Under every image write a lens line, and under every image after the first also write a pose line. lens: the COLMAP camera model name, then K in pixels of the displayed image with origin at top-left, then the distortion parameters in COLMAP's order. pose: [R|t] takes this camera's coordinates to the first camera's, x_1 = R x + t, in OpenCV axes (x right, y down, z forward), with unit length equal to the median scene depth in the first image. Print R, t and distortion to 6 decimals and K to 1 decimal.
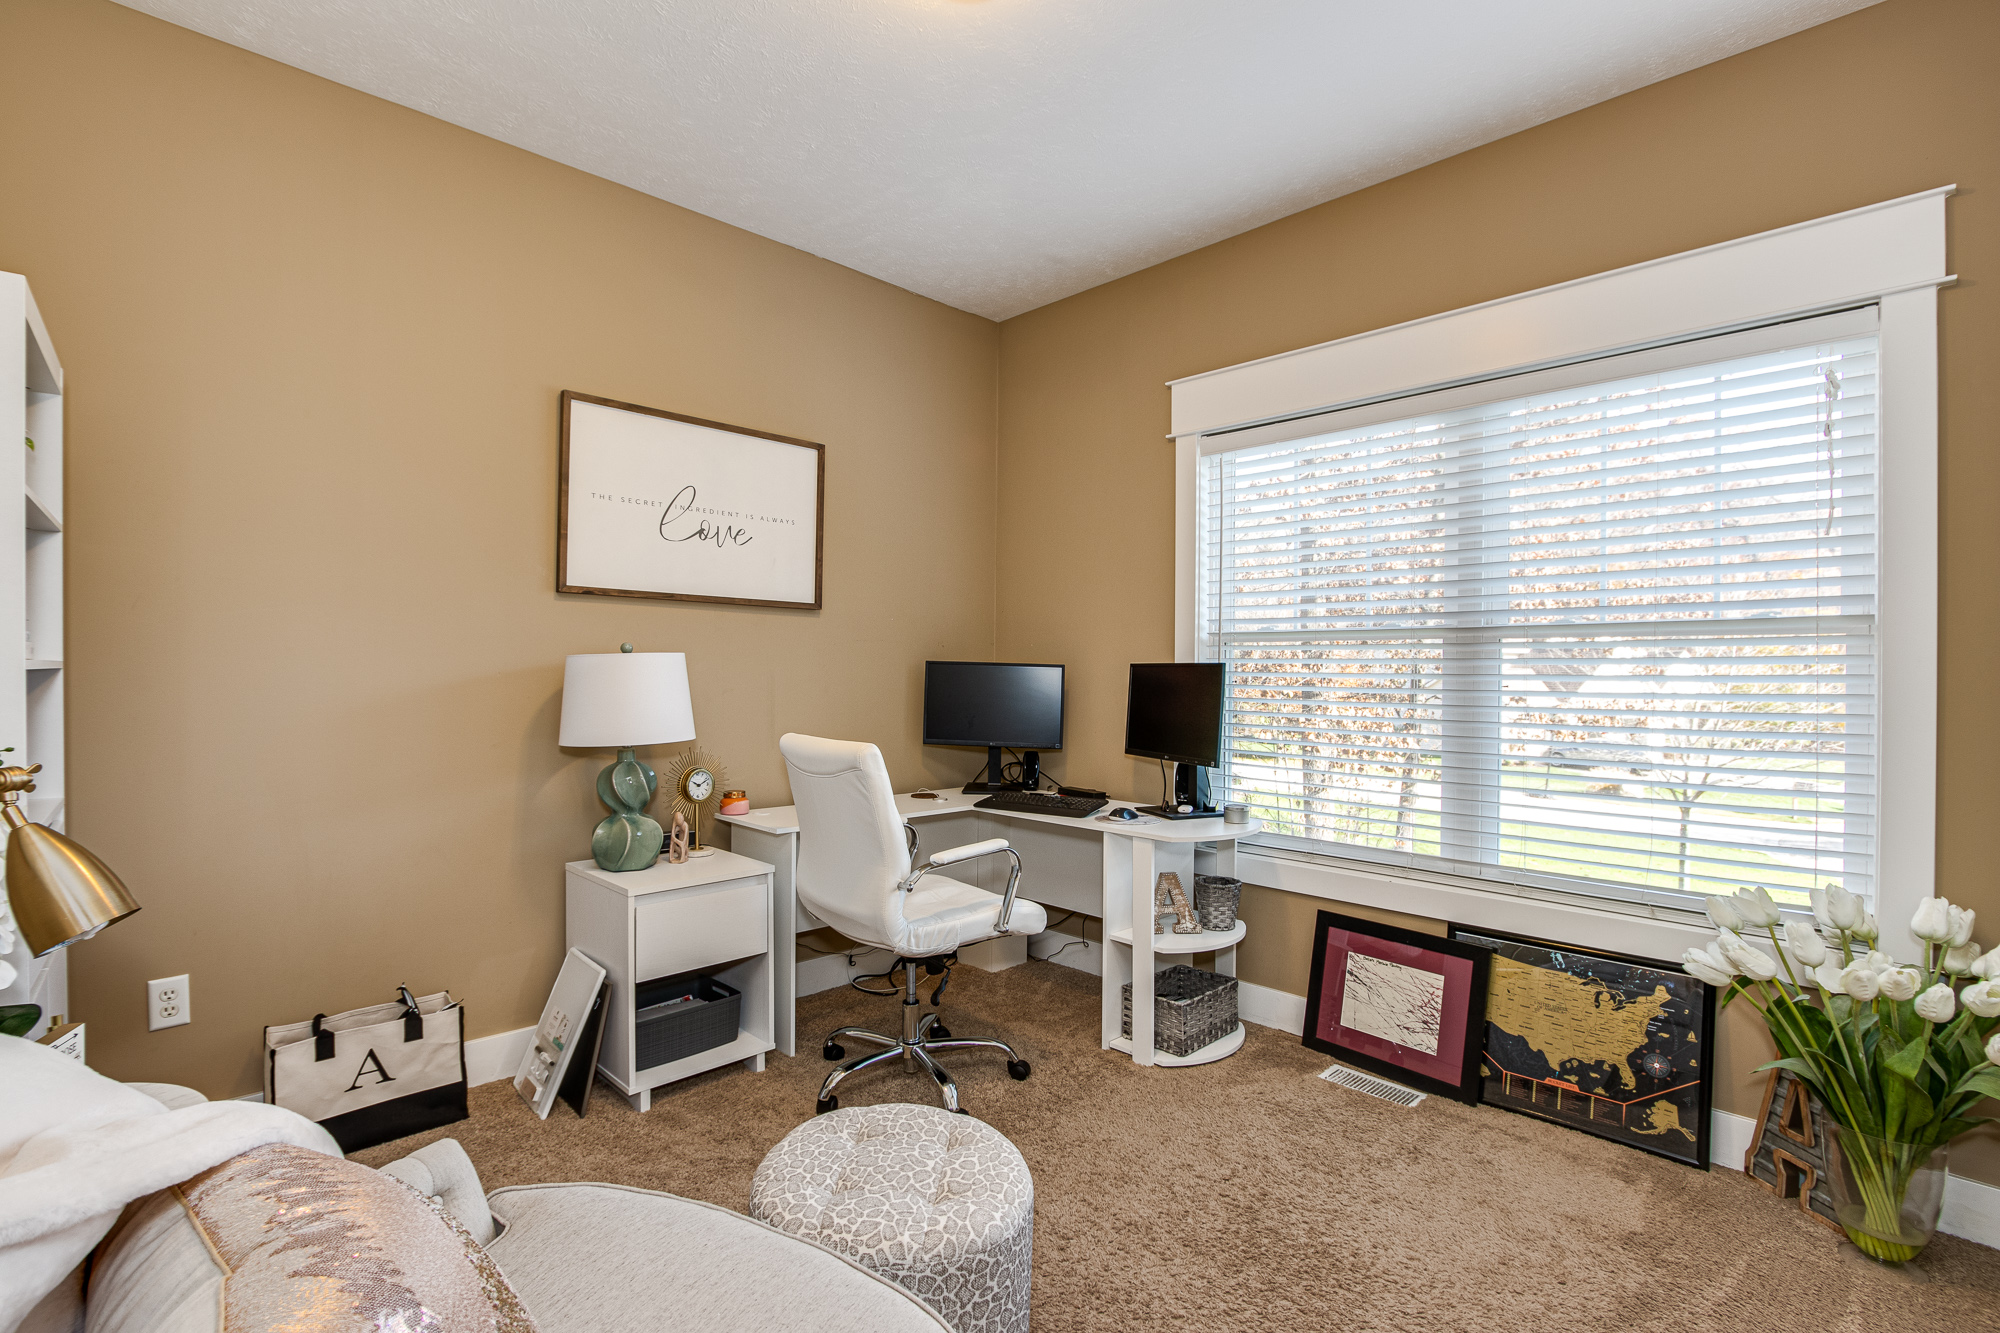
lens RADIAL K [[953.2, 0, 999.1], [0, 953.2, 668.8], [0, 0, 1]] dist [0.002560, -0.000031]
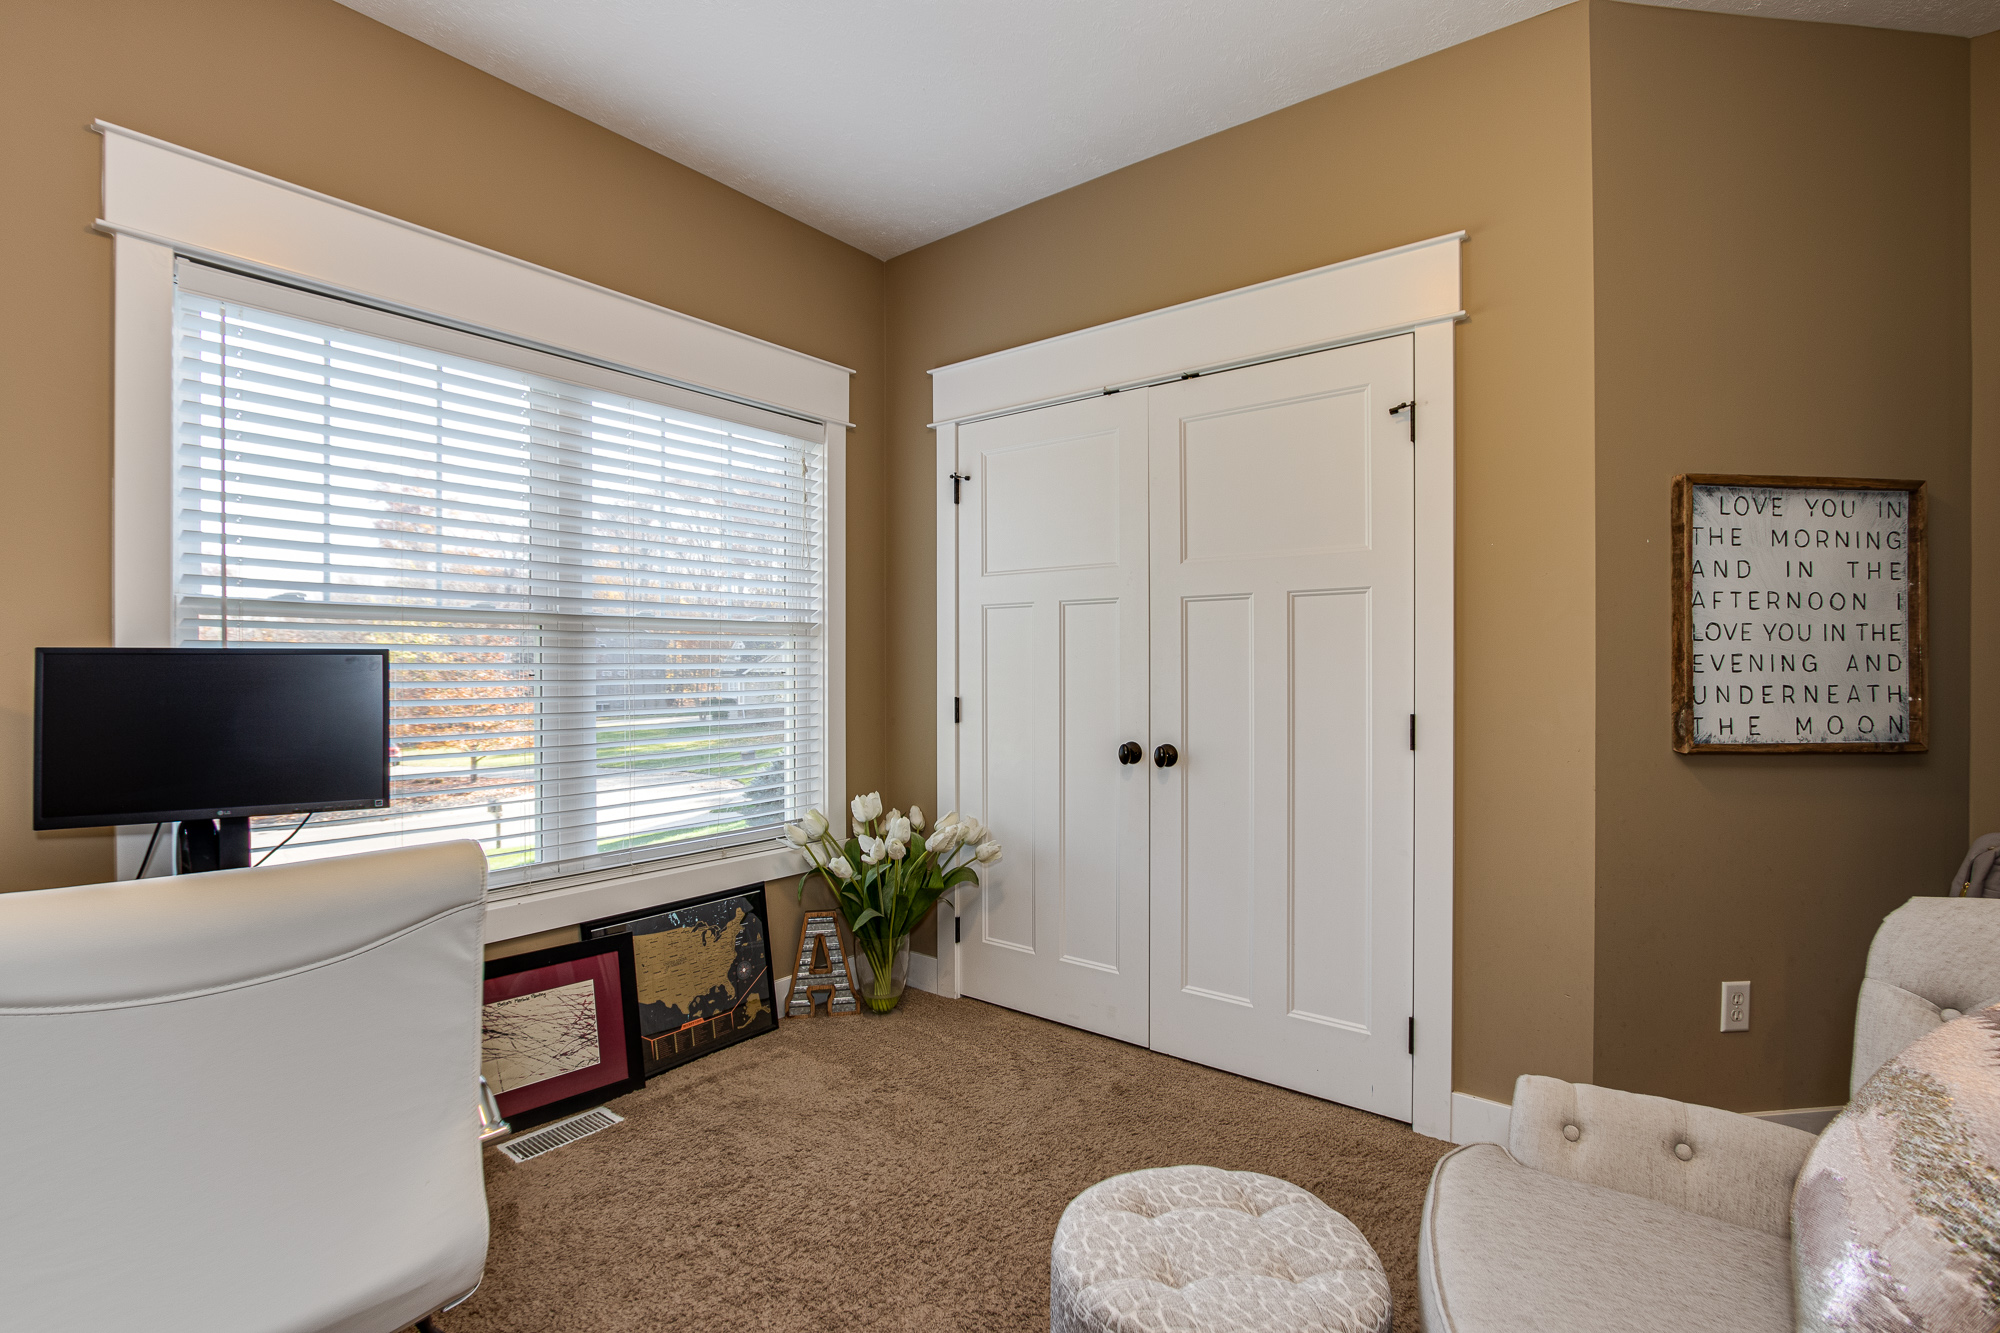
lens RADIAL K [[953.2, 0, 998.5], [0, 953.2, 665.3], [0, 0, 1]] dist [0.002560, -0.000031]
pose [[-0.124493, -0.017227, 0.992071, -0.557718], [-0.009356, 0.999825, 0.016188, -0.013162], [-0.992176, -0.007267, -0.124632, 0.756825]]
